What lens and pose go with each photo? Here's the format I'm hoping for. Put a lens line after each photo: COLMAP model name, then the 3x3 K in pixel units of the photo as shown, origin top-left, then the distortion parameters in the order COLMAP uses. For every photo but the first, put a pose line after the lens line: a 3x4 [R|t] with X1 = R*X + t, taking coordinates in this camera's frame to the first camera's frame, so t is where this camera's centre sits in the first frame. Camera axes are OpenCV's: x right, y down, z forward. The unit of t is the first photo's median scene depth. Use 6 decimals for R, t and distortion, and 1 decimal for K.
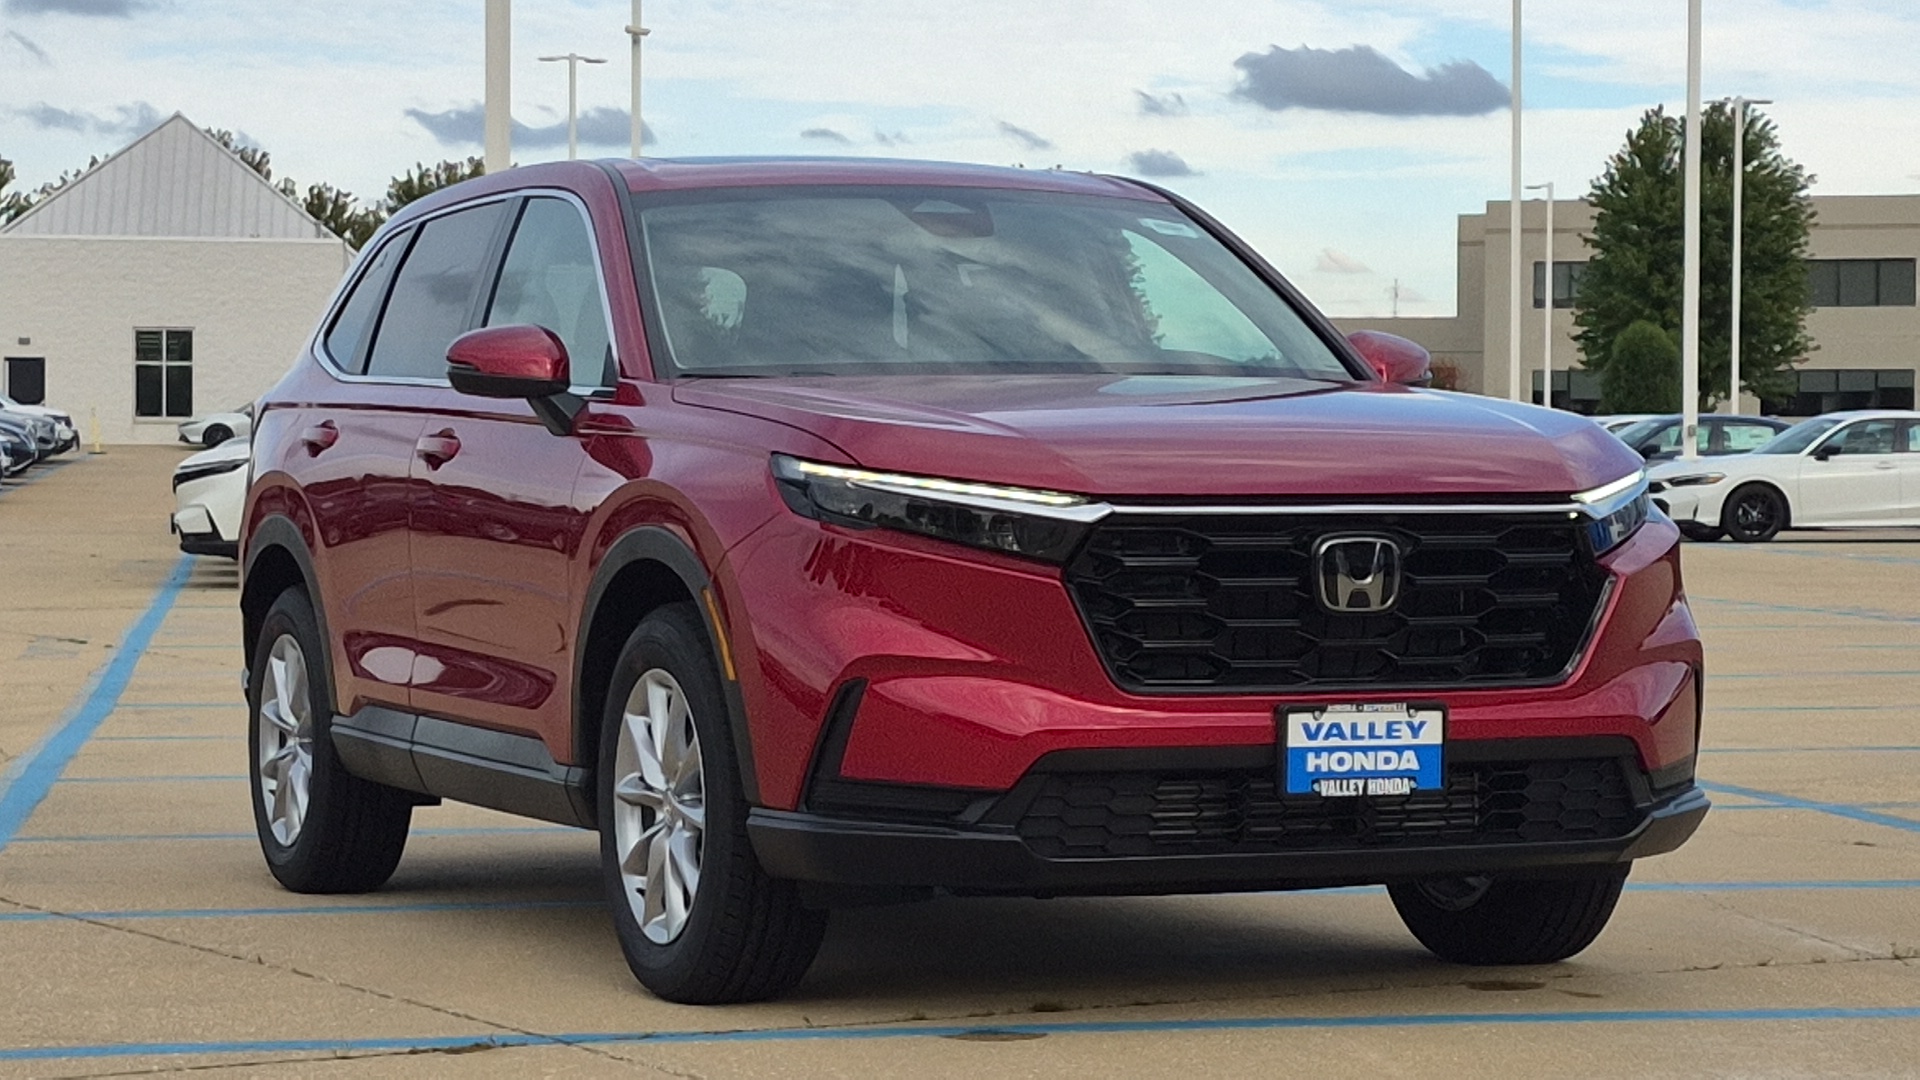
lens RADIAL K [[4627.7, 0, 958.1], [0, 4627.7, 547.4], [0, 0, 1]] dist [0.208417, 0.000000]
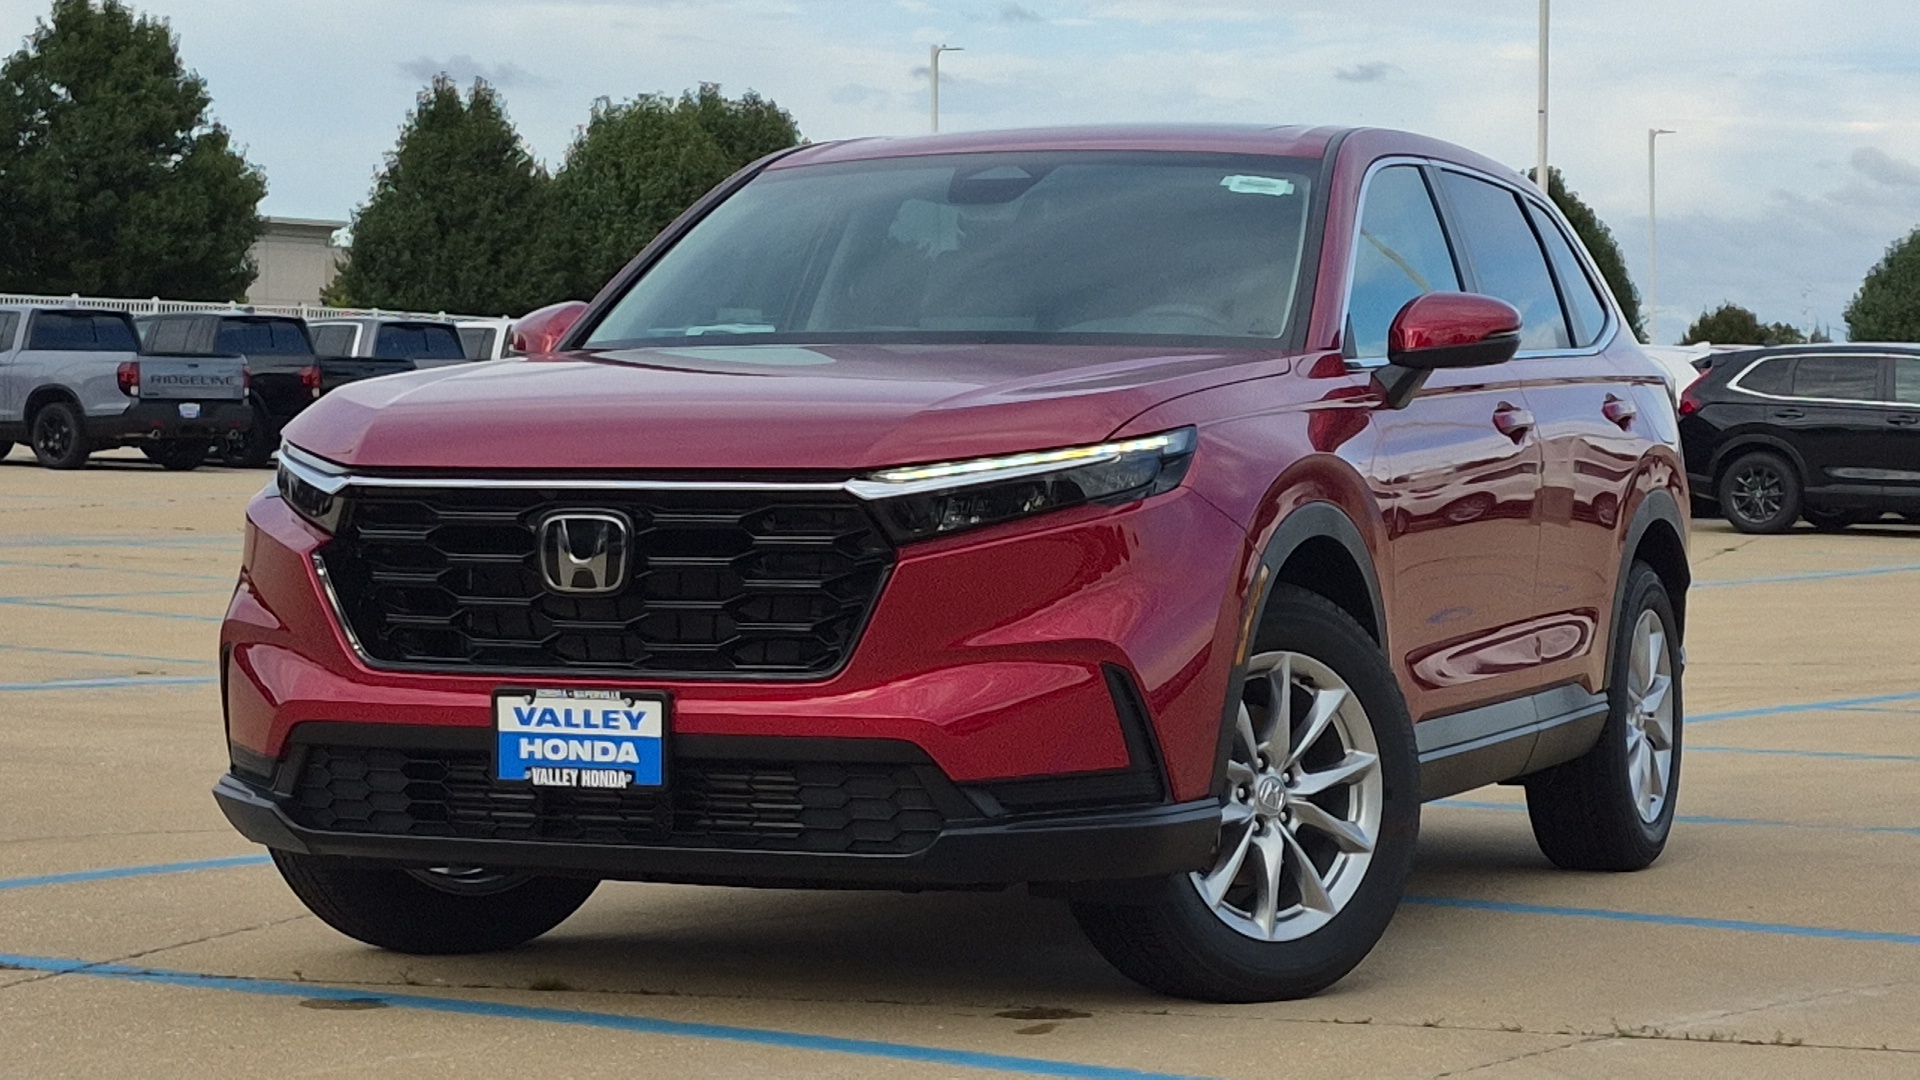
lens RADIAL K [[4271.2, 0, 951.4], [0, 4271.2, 548.0], [0, 0, 1]] dist [0.053254, 0.000000]
pose [[0.700246, 0.018728, -0.713656, 0.761344], [-0.016118, 0.999816, 0.010422, -0.005458], [0.713720, 0.004205, 0.700419, 0.443735]]
